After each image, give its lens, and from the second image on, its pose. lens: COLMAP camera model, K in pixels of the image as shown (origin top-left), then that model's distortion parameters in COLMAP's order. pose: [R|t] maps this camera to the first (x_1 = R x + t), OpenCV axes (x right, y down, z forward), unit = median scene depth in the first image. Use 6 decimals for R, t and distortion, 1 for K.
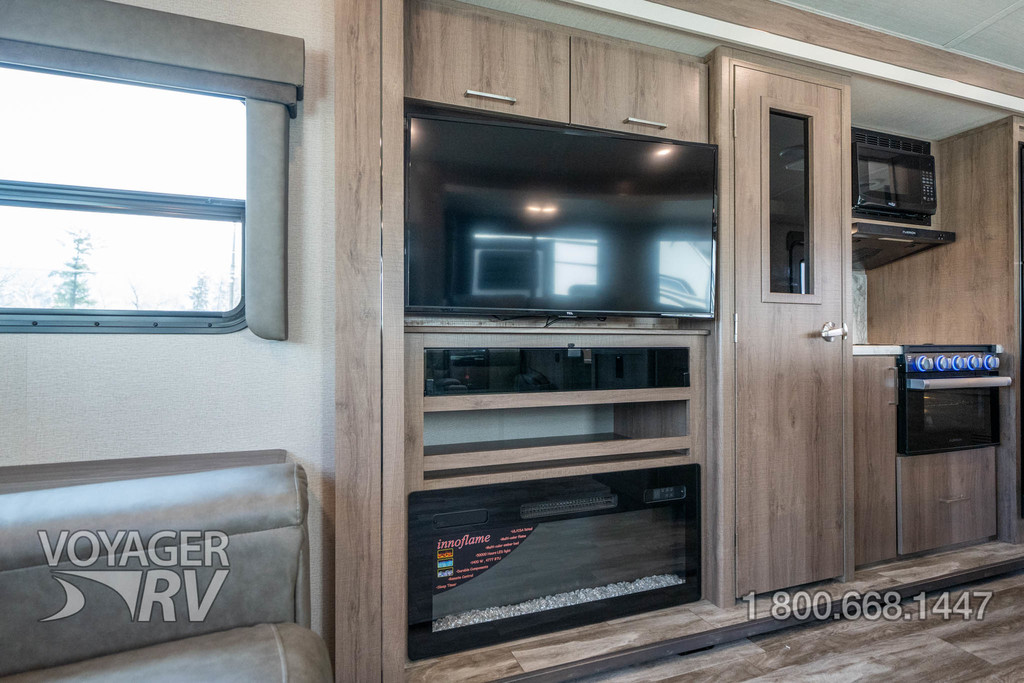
lens RADIAL K [[620.7, 0, 512.0], [0, 620.7, 341.5], [0, 0, 1]] dist [0.001780, 0.000265]
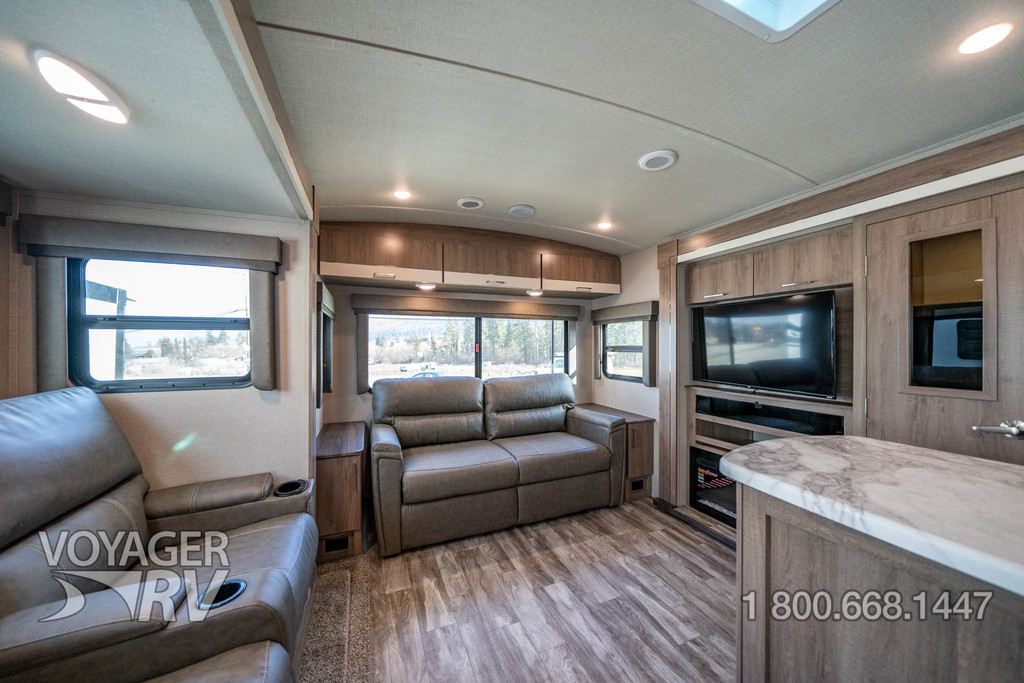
lens RADIAL K [[357.3, 0, 512.1], [0, 357.3, 345.7], [0, 0, 1]] dist [-0.001693, -0.000147]
pose [[-0.013914, -0.000379, -0.999903, 1.410971], [0.011048, 0.999939, -0.000532, -0.207248], [0.999842, -0.011054, -0.013909, 0.226104]]
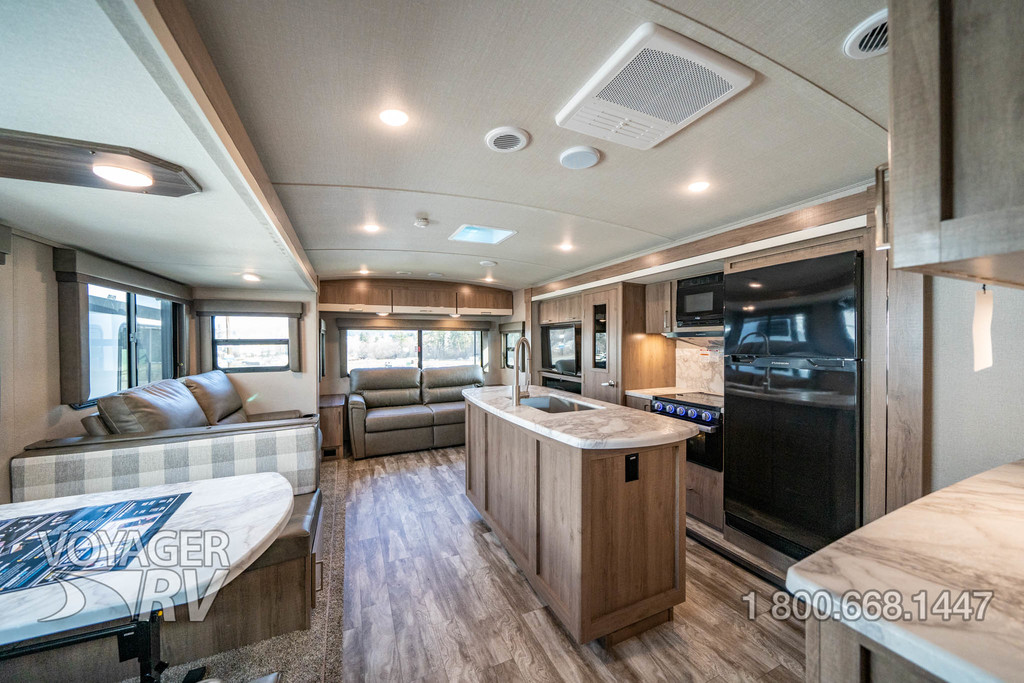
lens RADIAL K [[366.1, 0, 548.2], [0, 366.1, 344.4], [0, 0, 1]] dist [-0.001548, -0.000004]
pose [[0.094298, 0.012221, -0.995469, 2.570487], [0.010864, 0.999852, 0.013304, -0.262404], [0.995485, -0.012069, 0.094151, 0.747579]]
